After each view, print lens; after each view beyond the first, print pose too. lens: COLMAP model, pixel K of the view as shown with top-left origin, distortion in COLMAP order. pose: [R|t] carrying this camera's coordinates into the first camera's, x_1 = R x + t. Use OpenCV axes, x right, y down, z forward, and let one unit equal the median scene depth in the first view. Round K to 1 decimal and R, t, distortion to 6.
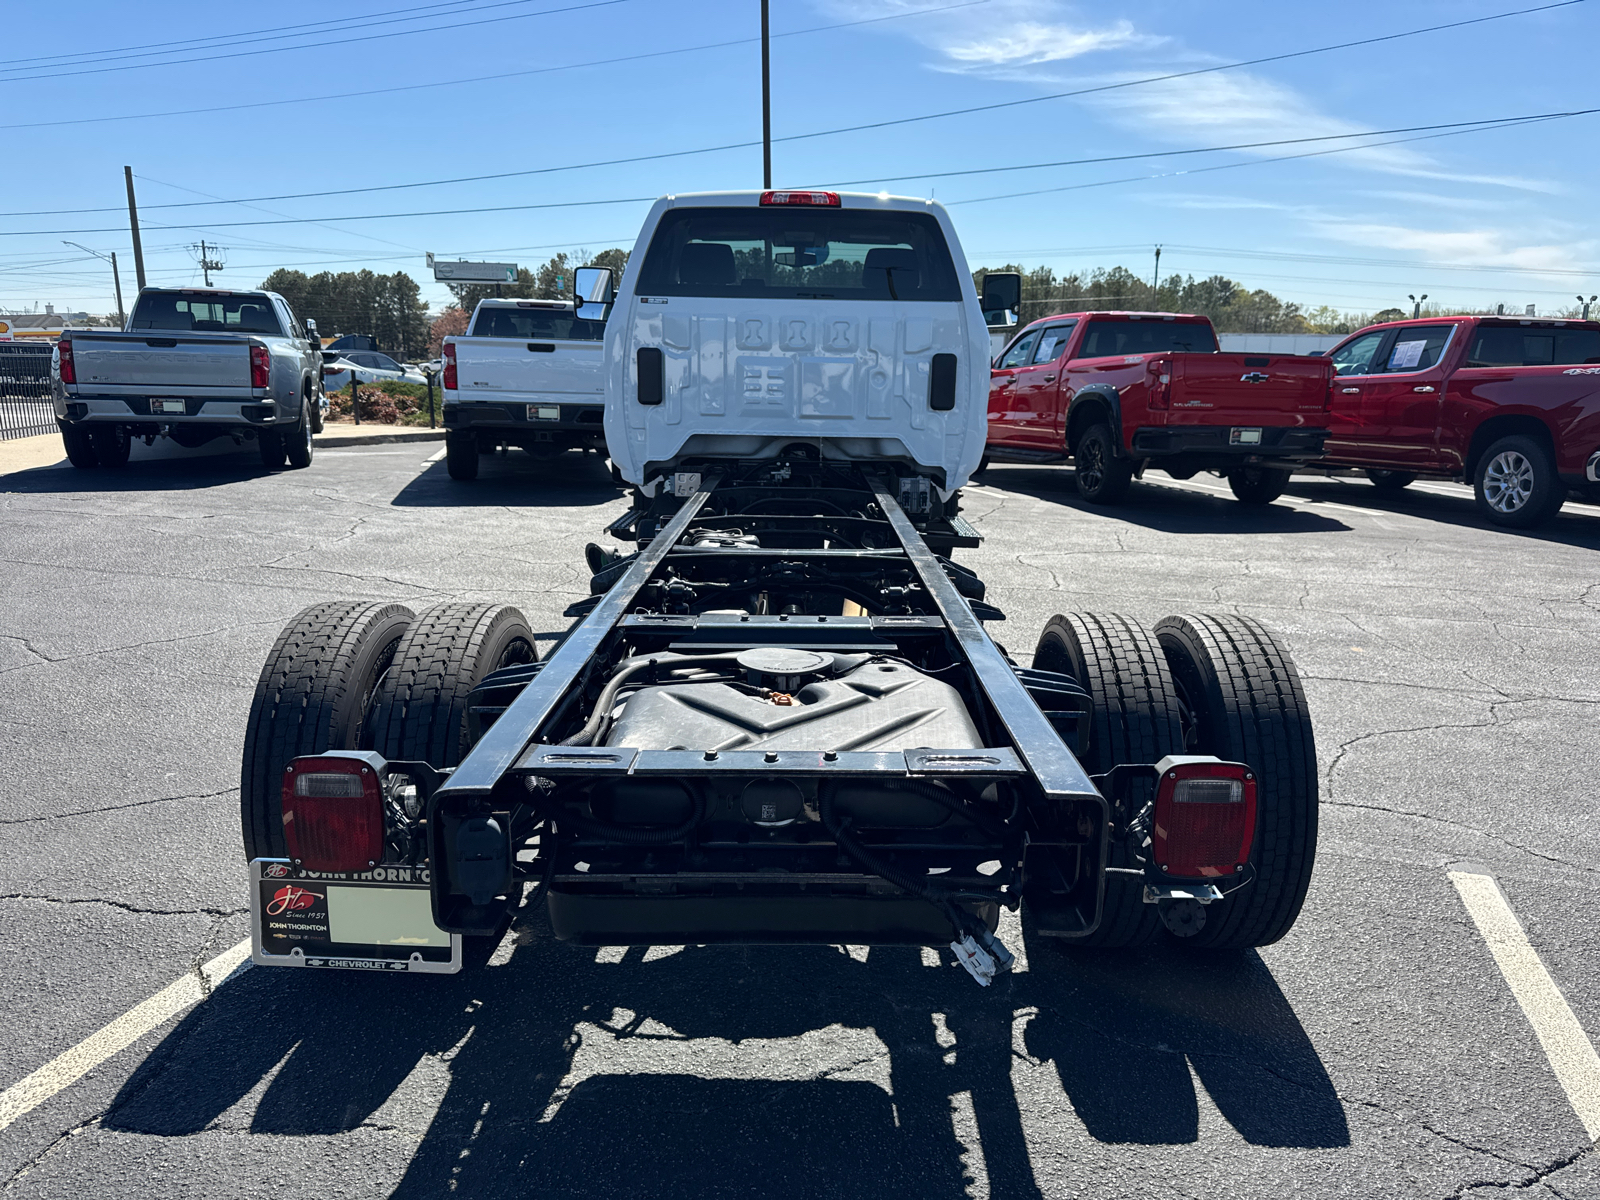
lens RADIAL K [[1130.0, 0, 797.2], [0, 1130.0, 634.3], [0, 0, 1]] dist [0.027959, -0.036111]
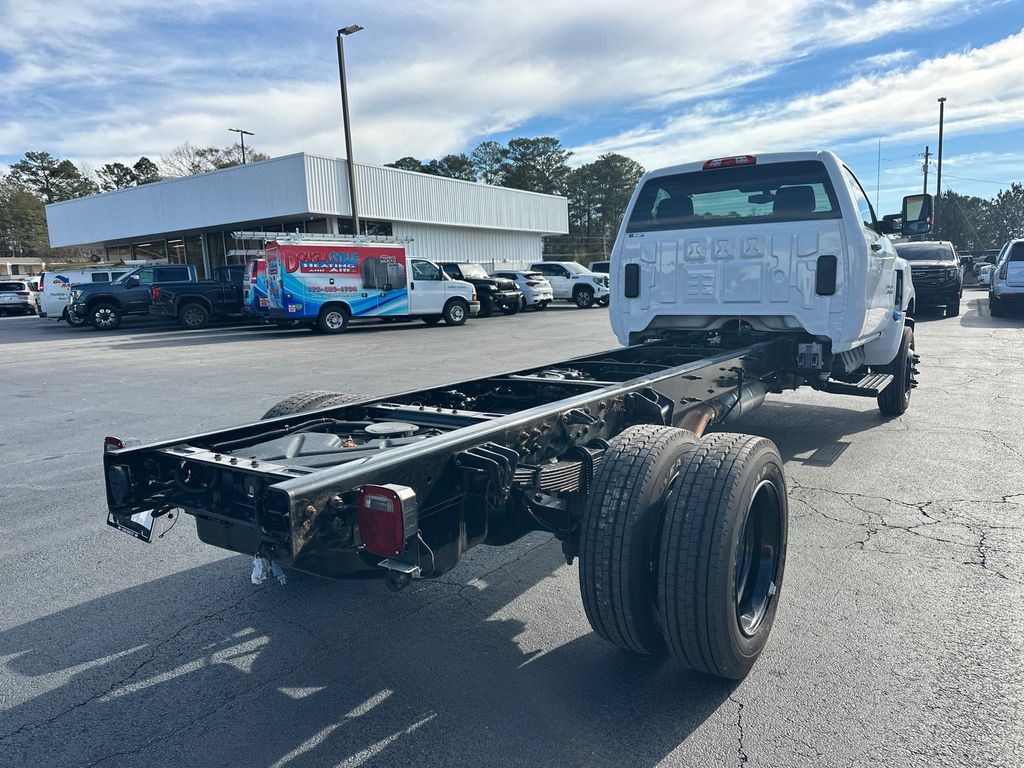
lens RADIAL K [[723.2, 0, 503.3], [0, 723.2, 389.5], [0, 0, 1]] dist [0.045081, -0.049900]
pose [[0.820712, 0.046992, -0.569406, 0.658370], [-0.093827, 0.994167, -0.053191, 0.004744], [0.563585, 0.097080, 0.820334, 0.104566]]
